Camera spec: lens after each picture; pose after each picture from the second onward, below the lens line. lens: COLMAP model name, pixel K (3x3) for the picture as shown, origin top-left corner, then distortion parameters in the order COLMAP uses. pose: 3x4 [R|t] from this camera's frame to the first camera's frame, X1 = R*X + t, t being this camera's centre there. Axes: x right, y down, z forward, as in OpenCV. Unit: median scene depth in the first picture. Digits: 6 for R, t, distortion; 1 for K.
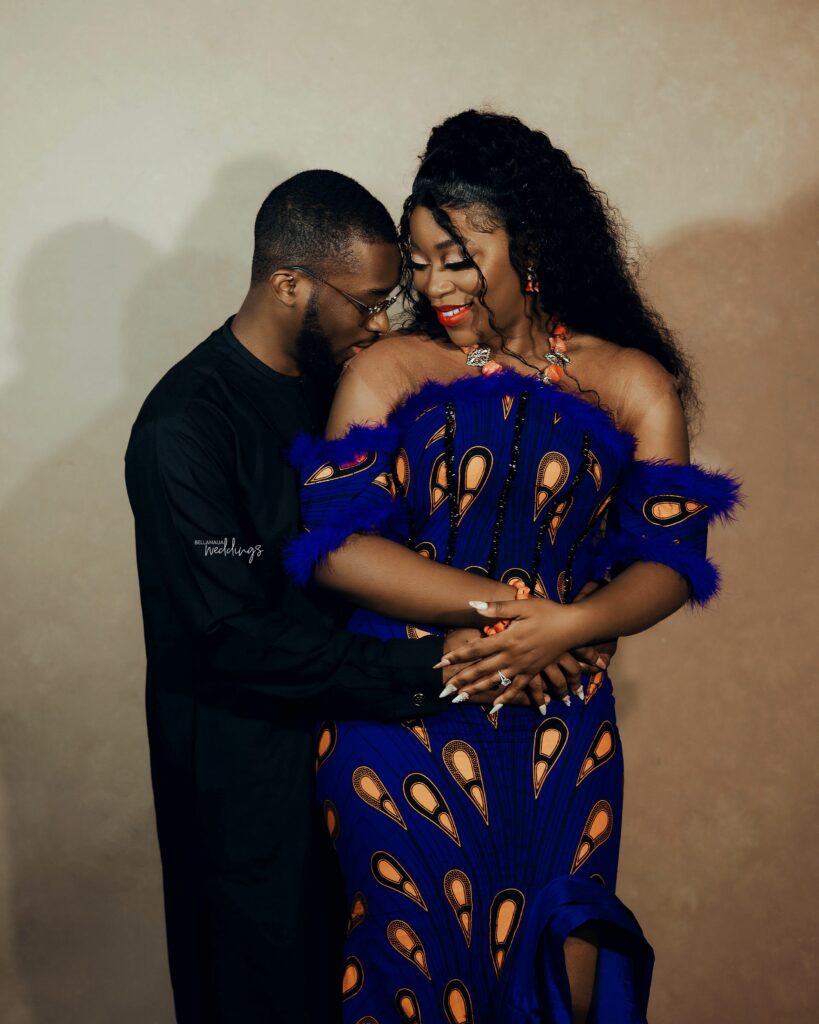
lens RADIAL K [[2728.8, 0, 409.5], [0, 2728.8, 512.0], [0, 0, 1]] dist [-0.616880, 36.165270]
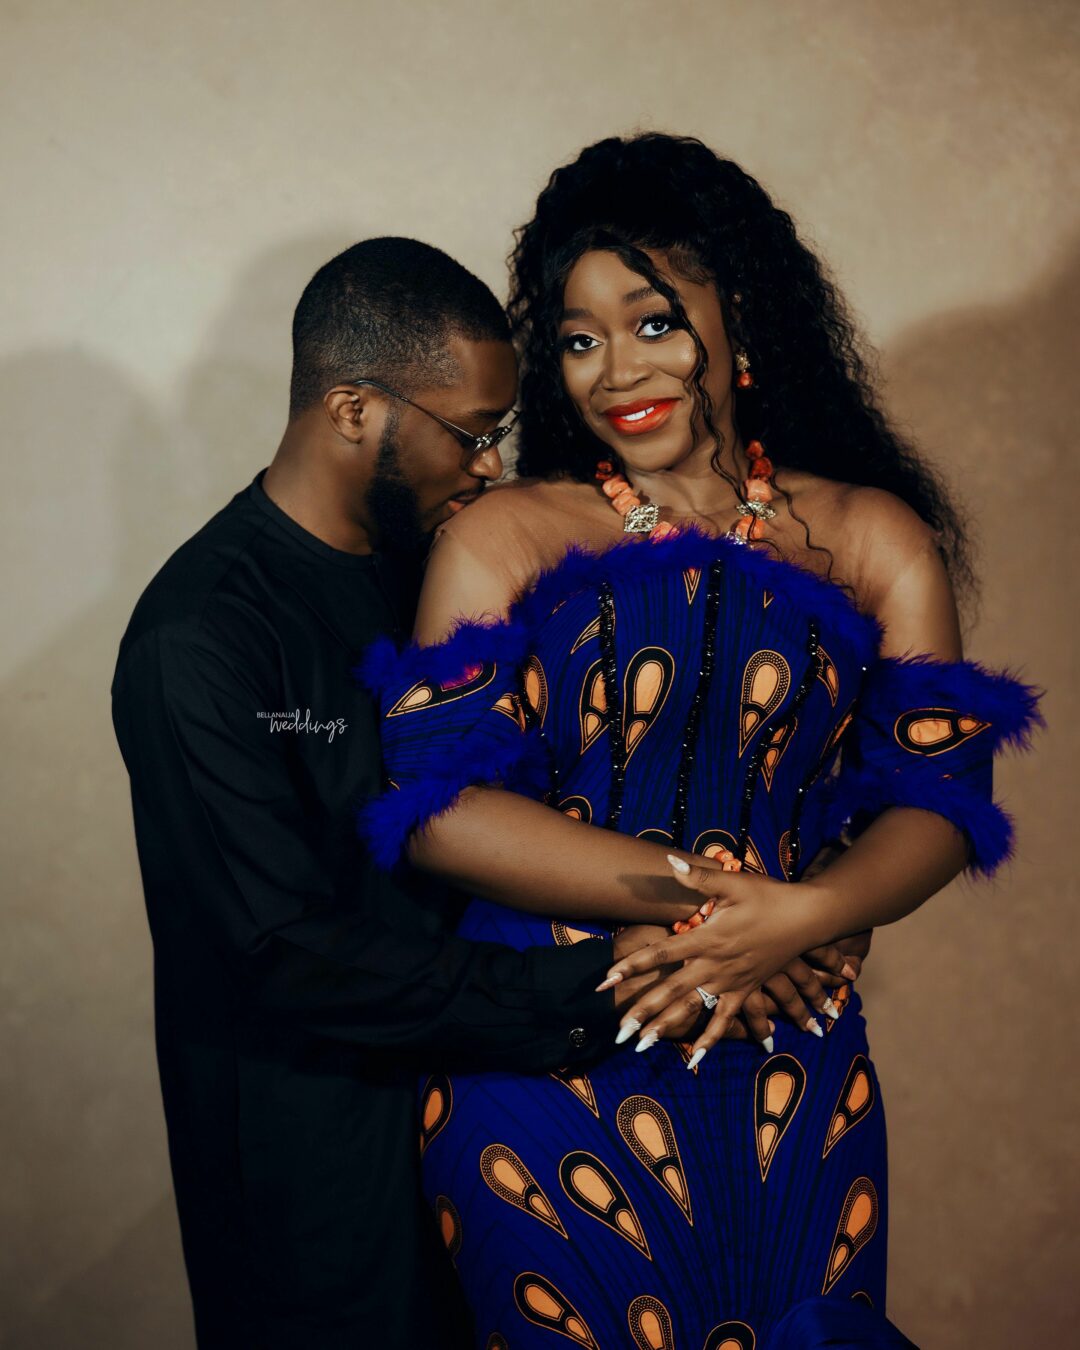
lens RADIAL K [[3471.1, 0, 542.4], [0, 3471.1, 736.1], [0, 0, 1]] dist [0.158241, -0.770021]
pose [[0.998912, -0.043585, 0.016592, -0.015523], [0.043639, 0.999043, -0.002880, -0.001380], [-0.016451, 0.003601, 0.999858, 0.164440]]
